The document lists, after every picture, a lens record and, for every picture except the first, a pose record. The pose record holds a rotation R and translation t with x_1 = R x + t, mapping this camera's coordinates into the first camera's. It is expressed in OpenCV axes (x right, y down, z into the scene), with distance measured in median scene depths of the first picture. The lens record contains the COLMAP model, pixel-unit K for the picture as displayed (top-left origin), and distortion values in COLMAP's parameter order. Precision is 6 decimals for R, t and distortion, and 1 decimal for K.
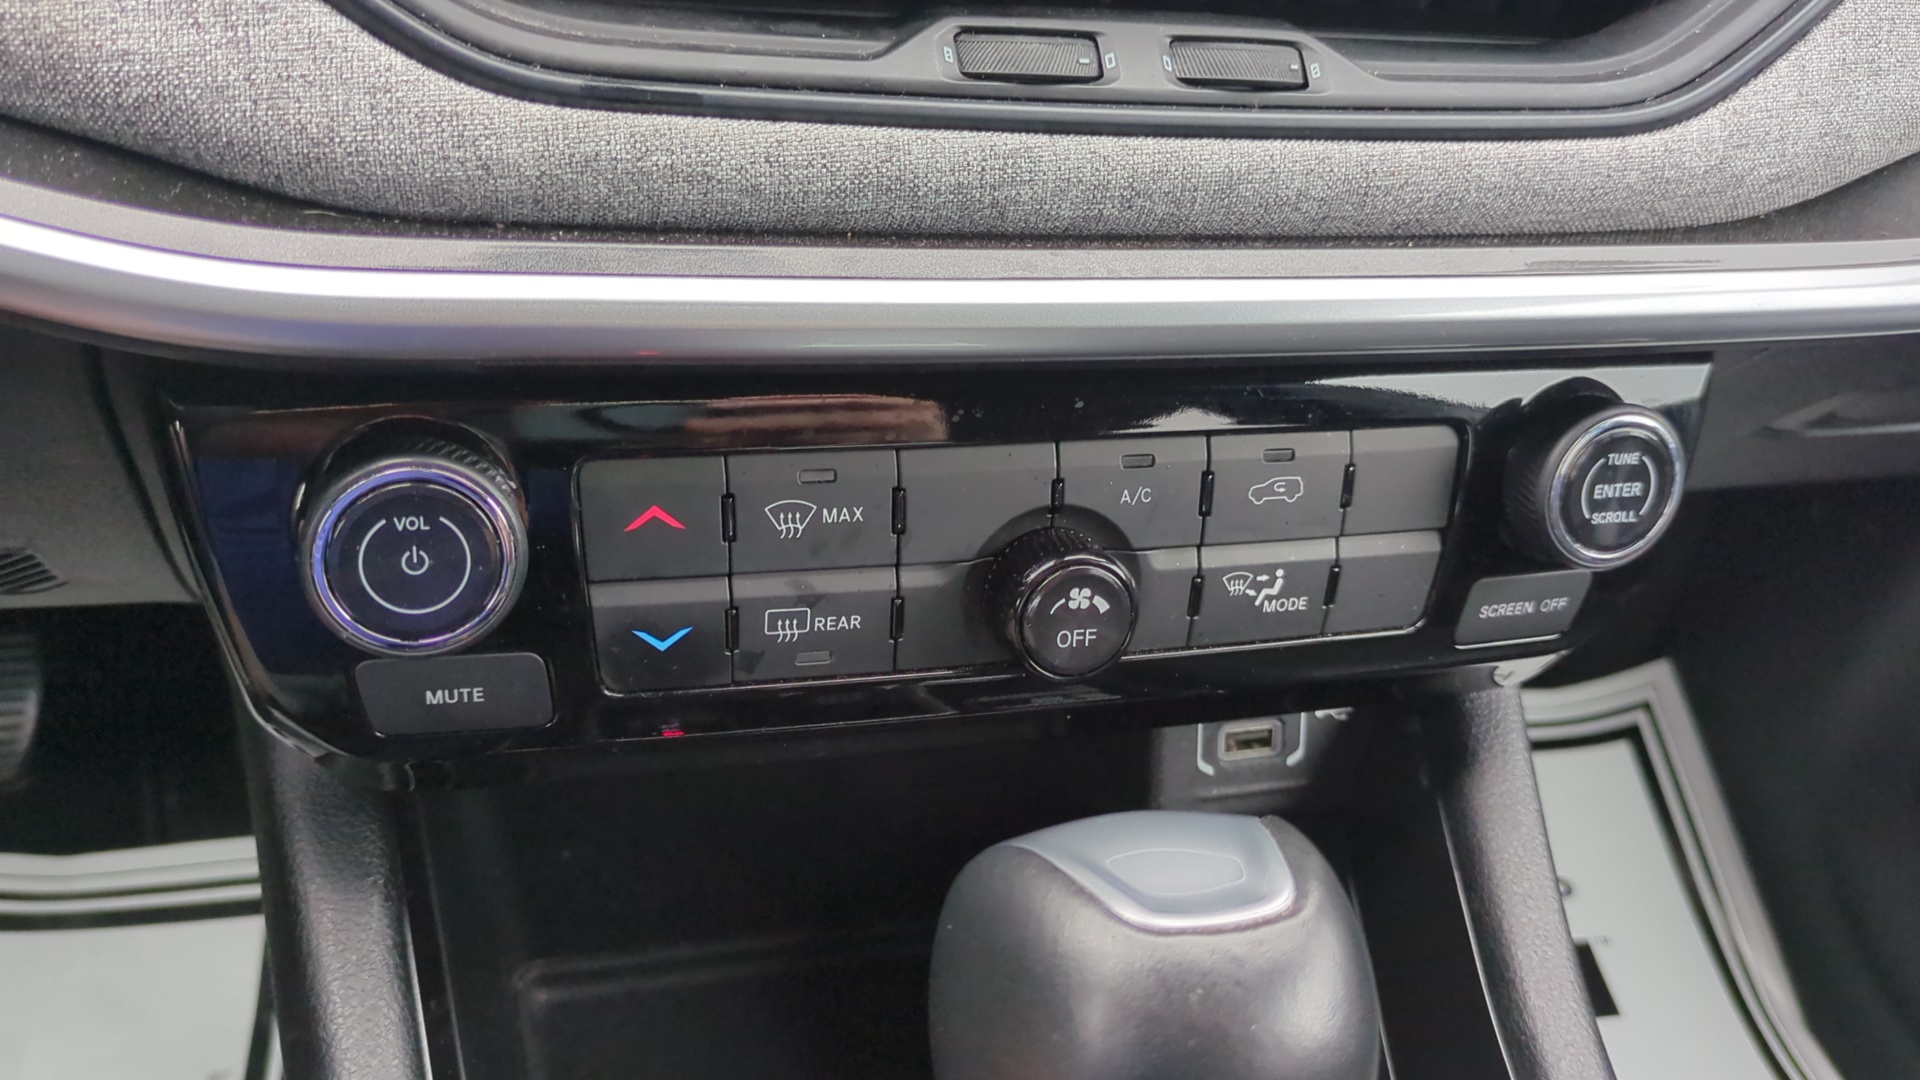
lens RADIAL K [[1593.7, 0, 955.7], [0, 1593.7, 498.6], [0, 0, 1]] dist [0.040874, -0.074584]
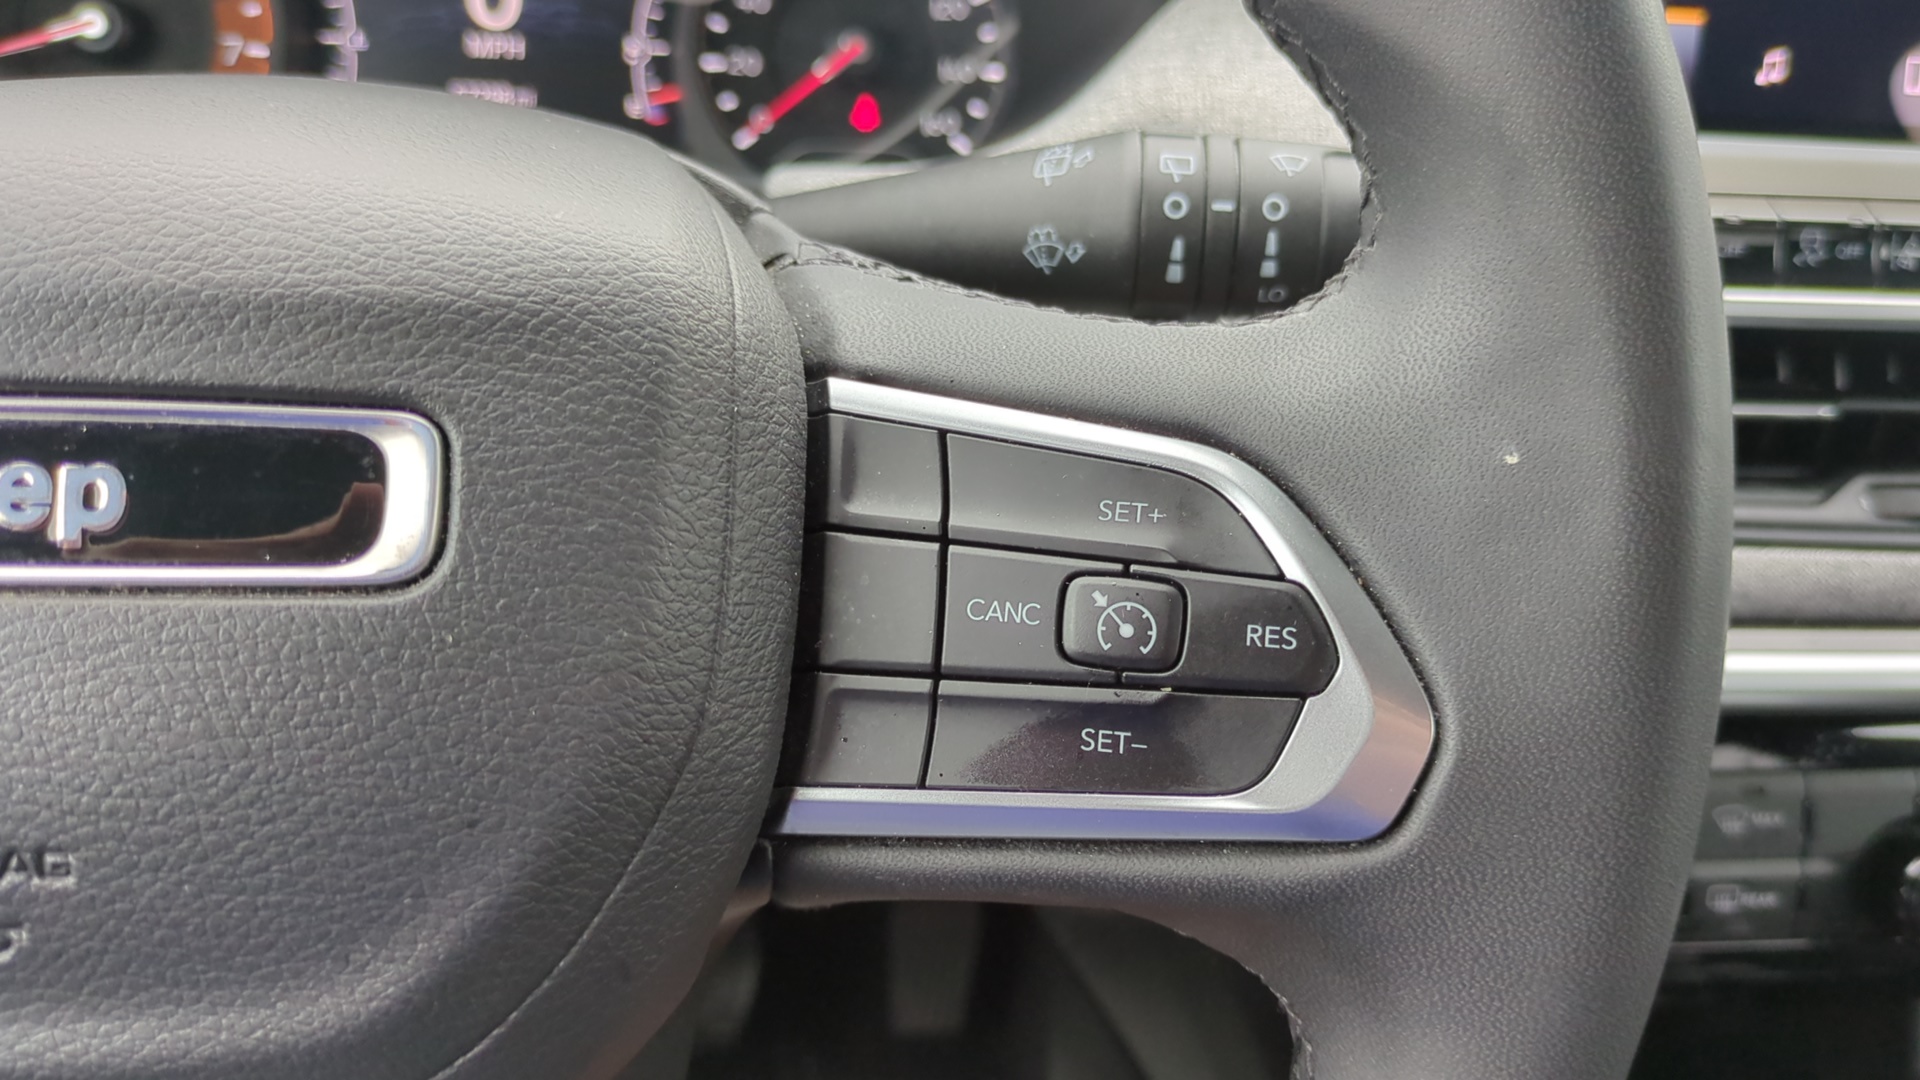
lens RADIAL K [[1593.7, 0, 971.7], [0, 1593.7, 523.2], [0, 0, 1]] dist [0.040874, -0.074584]
pose [[0.985773, -0.006135, -0.167967, -0.507547], [-0.024801, 0.983086, -0.181459, 0.026505], [0.166240, 0.183043, 0.968948, -0.502552]]
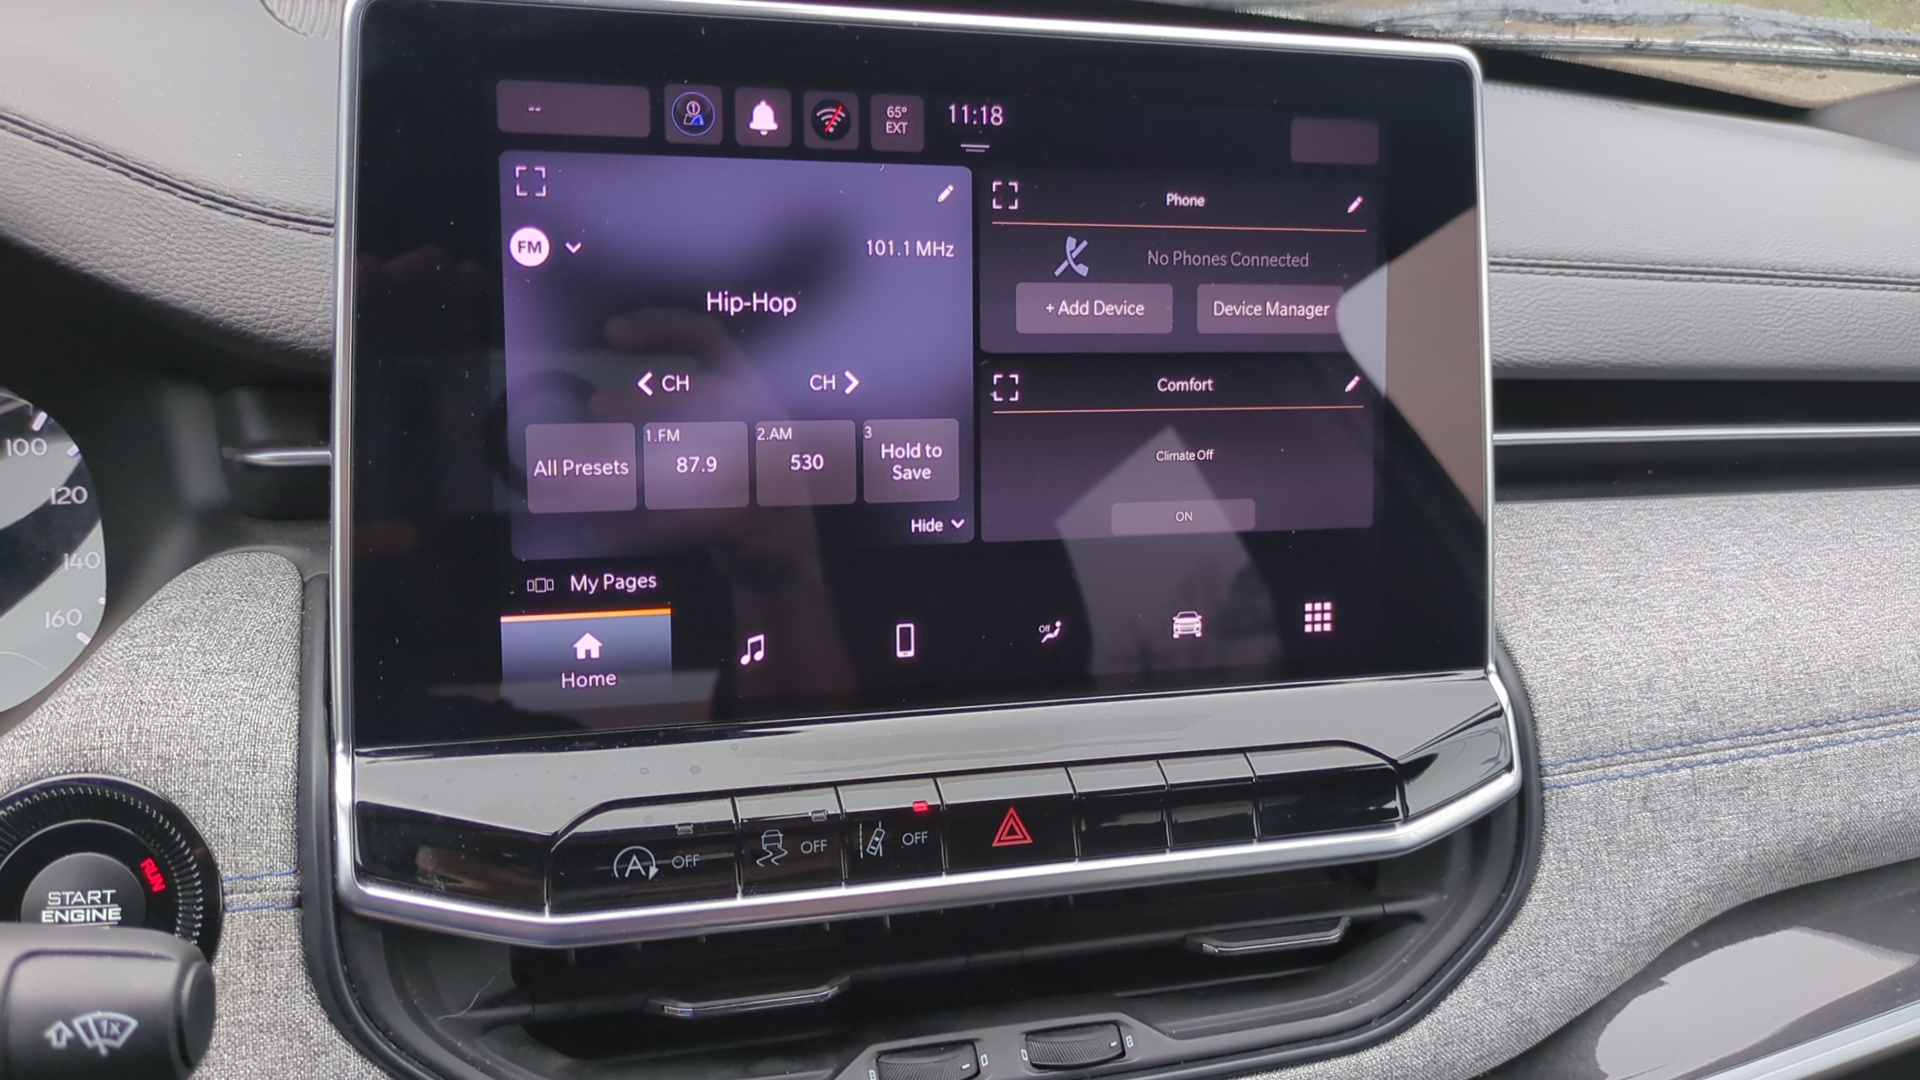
lens RADIAL K [[1593.7, 0, 952.5], [0, 1593.7, 520.5], [0, 0, 1]] dist [0.040874, -0.074584]
pose [[0.997891, -0.064734, 0.004804, 0.085002], [0.063908, 0.966792, -0.247446, -0.360021], [0.011374, 0.247231, 0.968890, -0.497359]]
